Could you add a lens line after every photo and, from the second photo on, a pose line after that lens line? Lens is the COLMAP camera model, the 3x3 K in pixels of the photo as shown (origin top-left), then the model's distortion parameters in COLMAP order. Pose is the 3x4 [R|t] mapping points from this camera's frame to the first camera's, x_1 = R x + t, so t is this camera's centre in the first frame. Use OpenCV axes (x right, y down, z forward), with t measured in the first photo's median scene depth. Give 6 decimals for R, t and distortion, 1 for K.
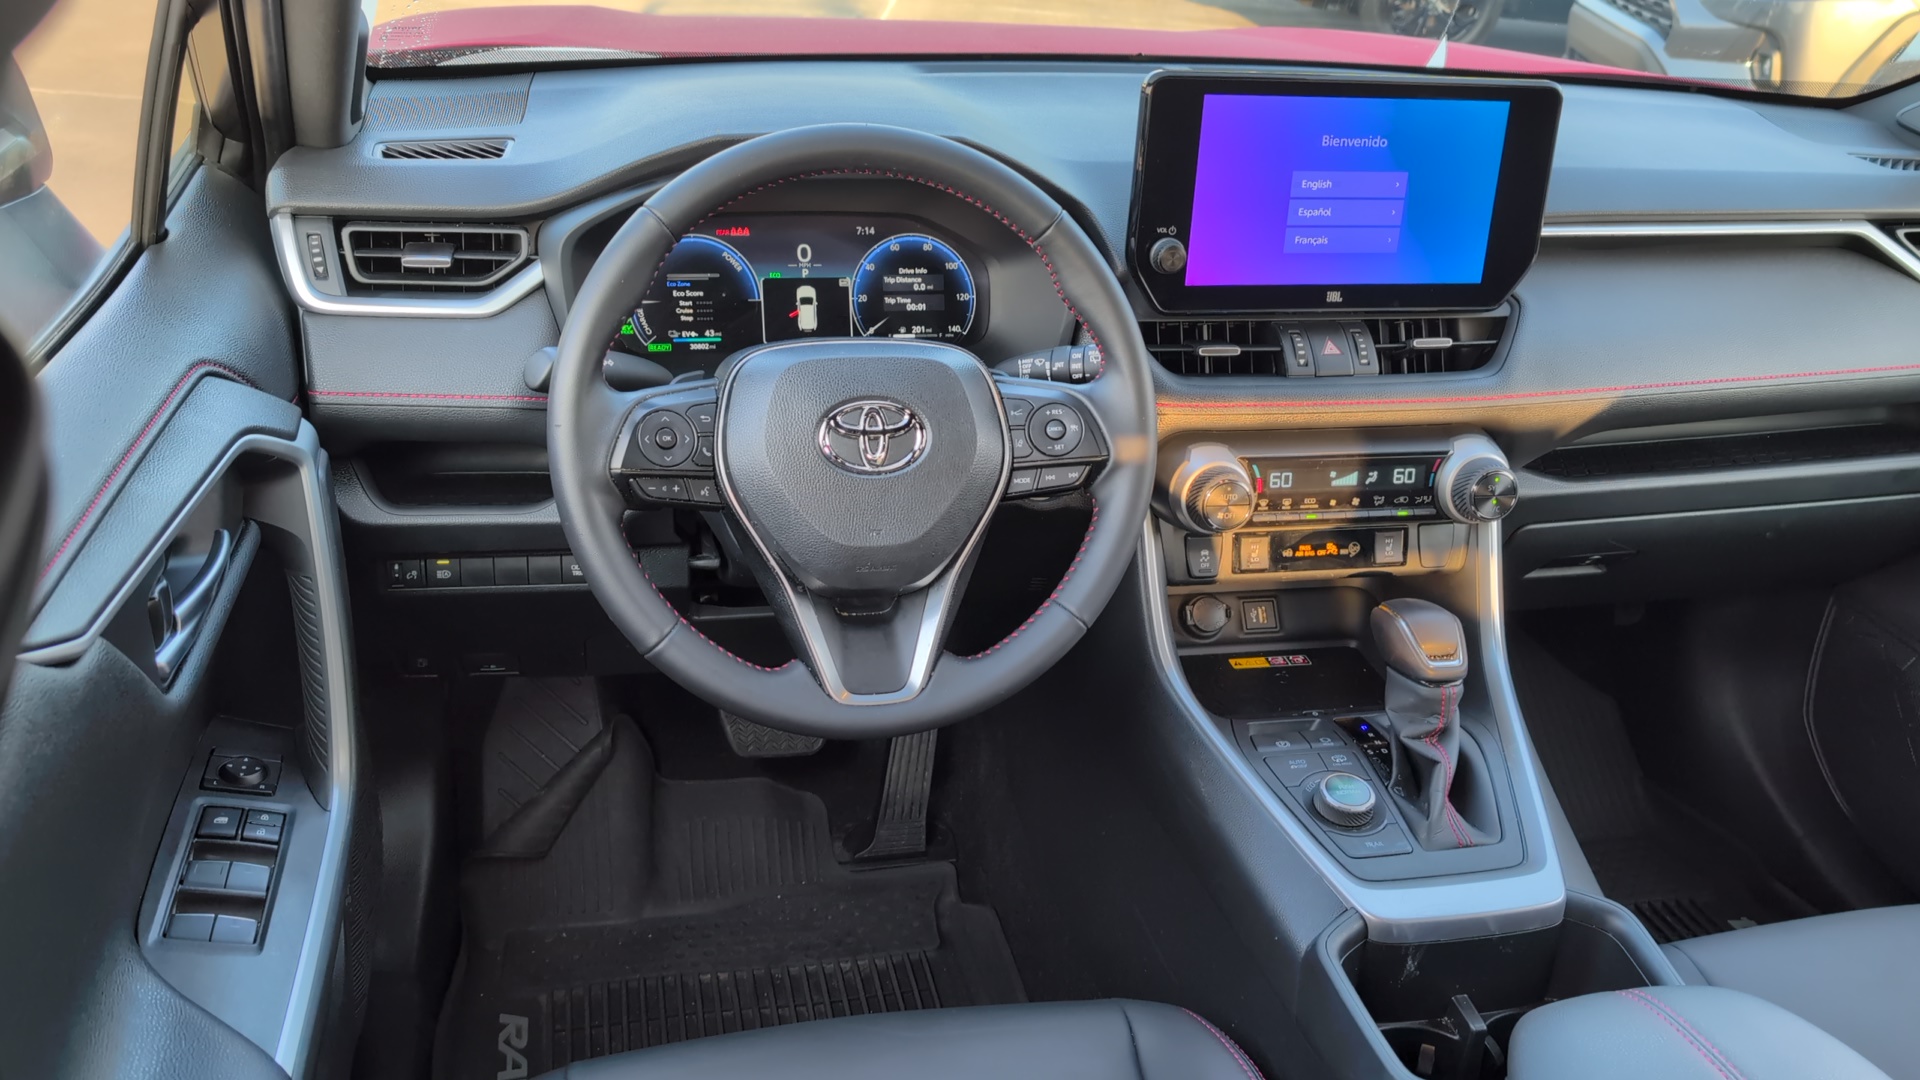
lens RADIAL K [[1620.1, 0, 921.3], [0, 1620.1, 512.9], [0, 0, 1]] dist [0.038550, -0.054791]
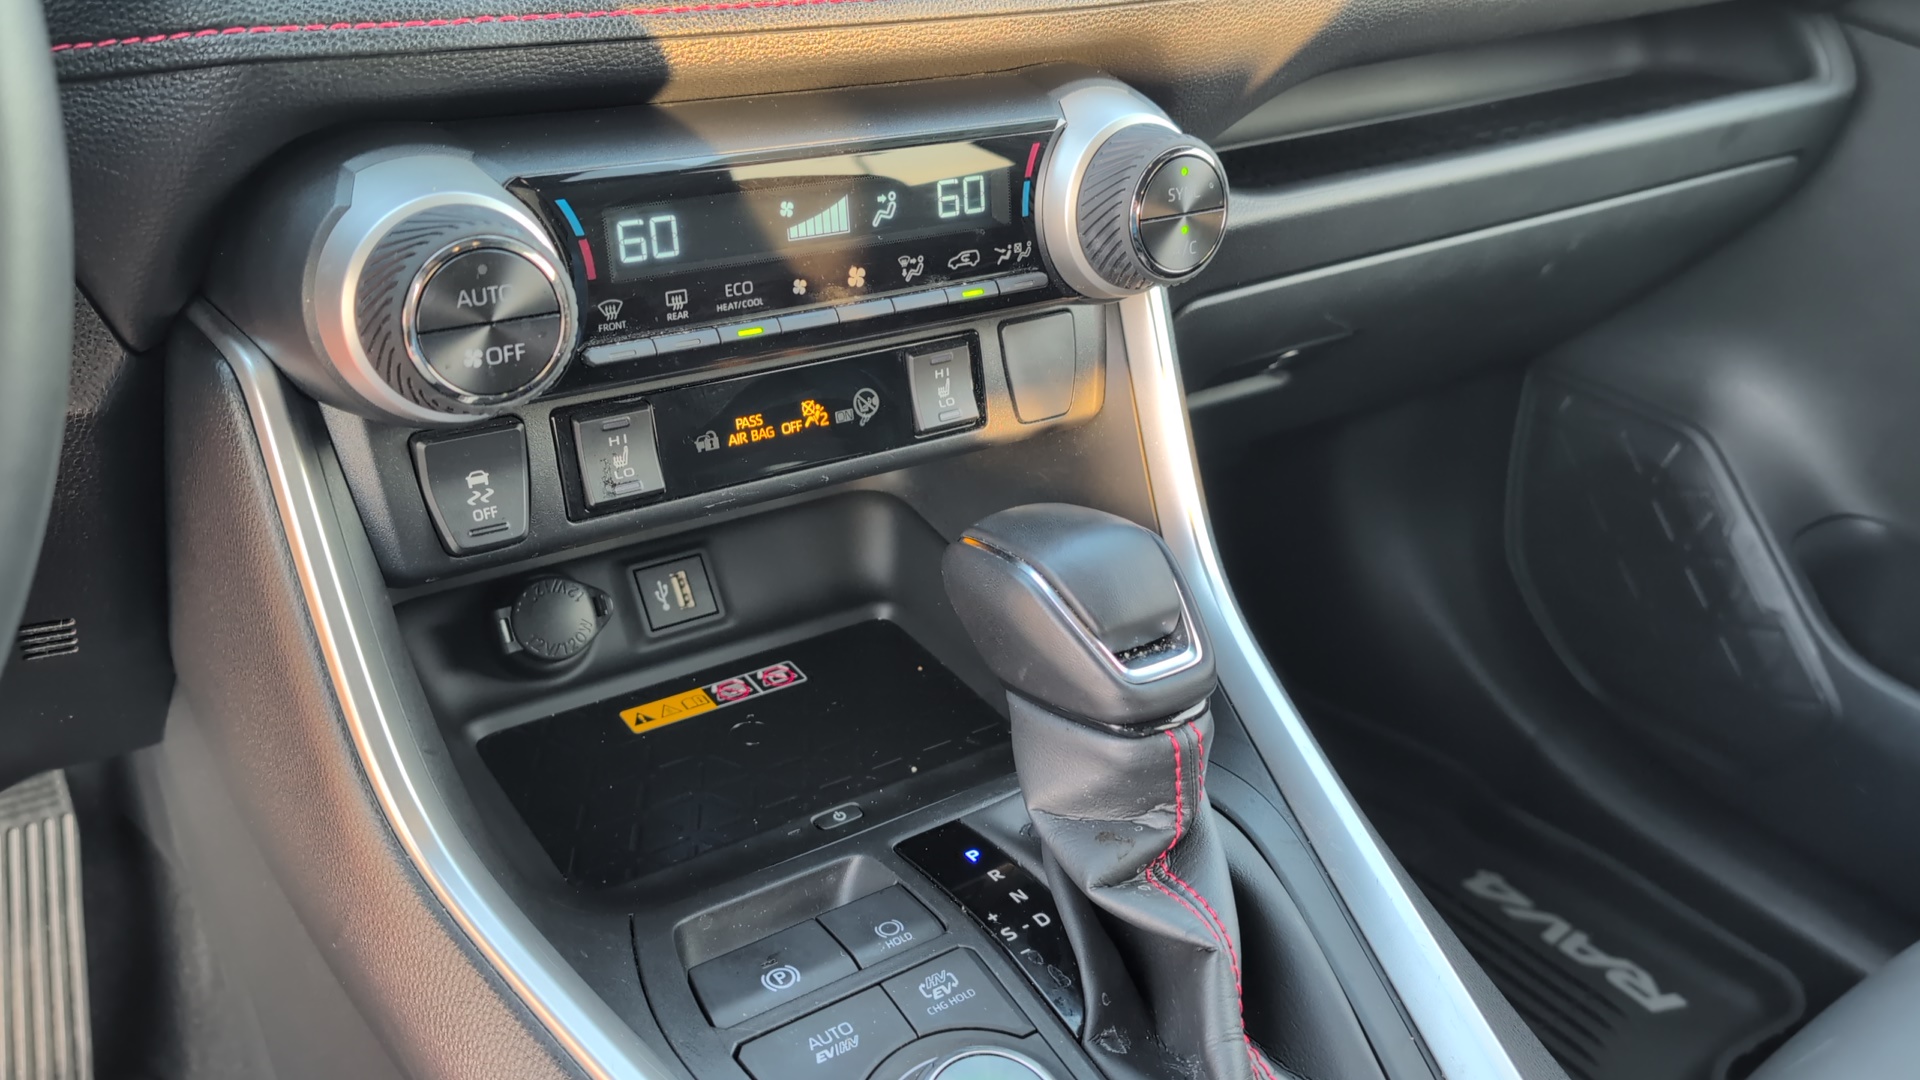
lens RADIAL K [[1620.1, 0, 954.9], [0, 1620.1, 539.1], [0, 0, 1]] dist [0.038550, -0.054791]
pose [[0.923661, -0.184080, 0.336102, 0.150066], [0.158557, 0.982054, 0.102125, 0.017786], [-0.348870, -0.041037, 0.936272, 0.633281]]
